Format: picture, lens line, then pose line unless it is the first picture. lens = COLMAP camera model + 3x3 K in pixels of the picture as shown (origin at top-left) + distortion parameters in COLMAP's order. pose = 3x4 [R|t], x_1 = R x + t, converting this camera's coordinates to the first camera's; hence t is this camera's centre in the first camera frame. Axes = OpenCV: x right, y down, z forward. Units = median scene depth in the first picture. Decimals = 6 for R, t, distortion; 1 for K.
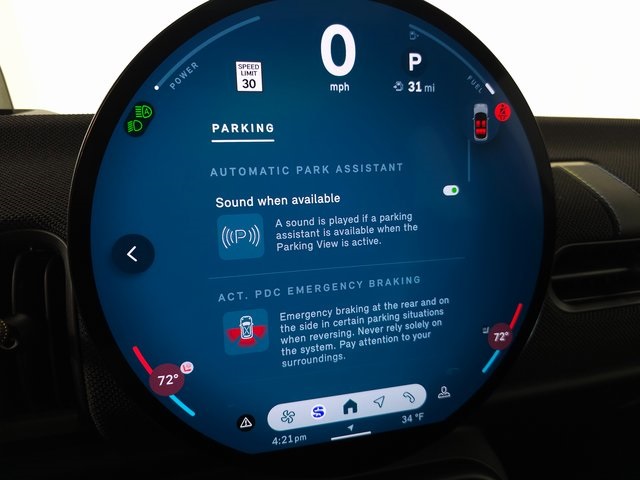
lens RADIAL K [[430.7, 0, 324.2], [0, 430.7, 235.9], [0, 0, 1]] dist [0.038295, -0.056254]
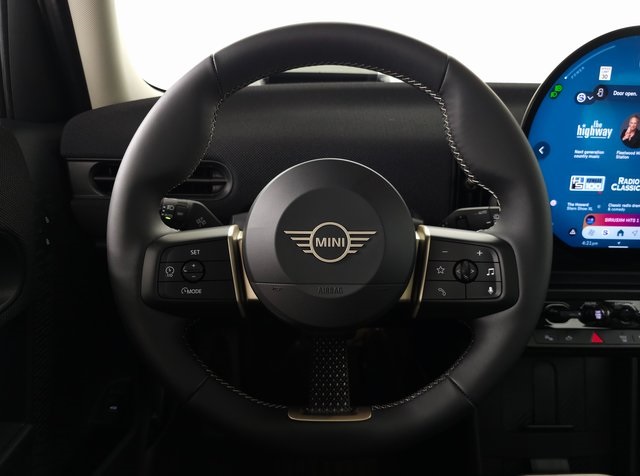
lens RADIAL K [[440.4, 0, 320.0], [0, 440.4, 238.0], [0, 0, 1]] dist [0.033271, -0.054710]
pose [[0.974009, 0.103064, -0.201704, -0.963545], [-0.079443, 0.989357, 0.121906, 0.282054], [0.212121, -0.102714, 0.971831, -1.460258]]
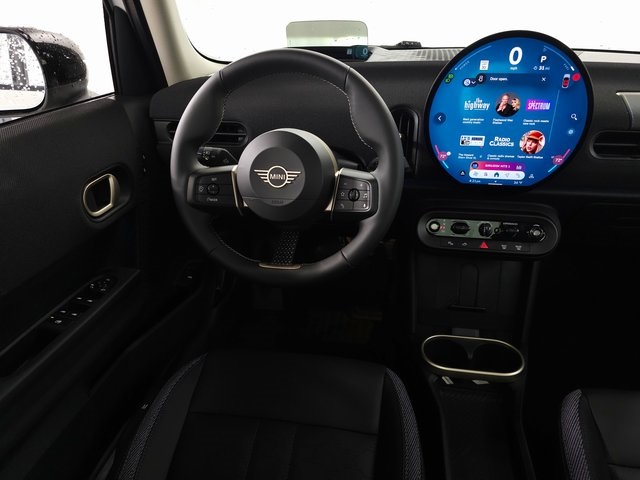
lens RADIAL K [[430.7, 0, 324.2], [0, 430.7, 235.9], [0, 0, 1]] dist [0.038295, -0.056254]
pose [[0.918973, 0.186557, -0.347398, 0.086948], [-0.081731, 0.951987, 0.295025, -0.006613], [0.385757, -0.242727, 0.890098, -2.461853]]
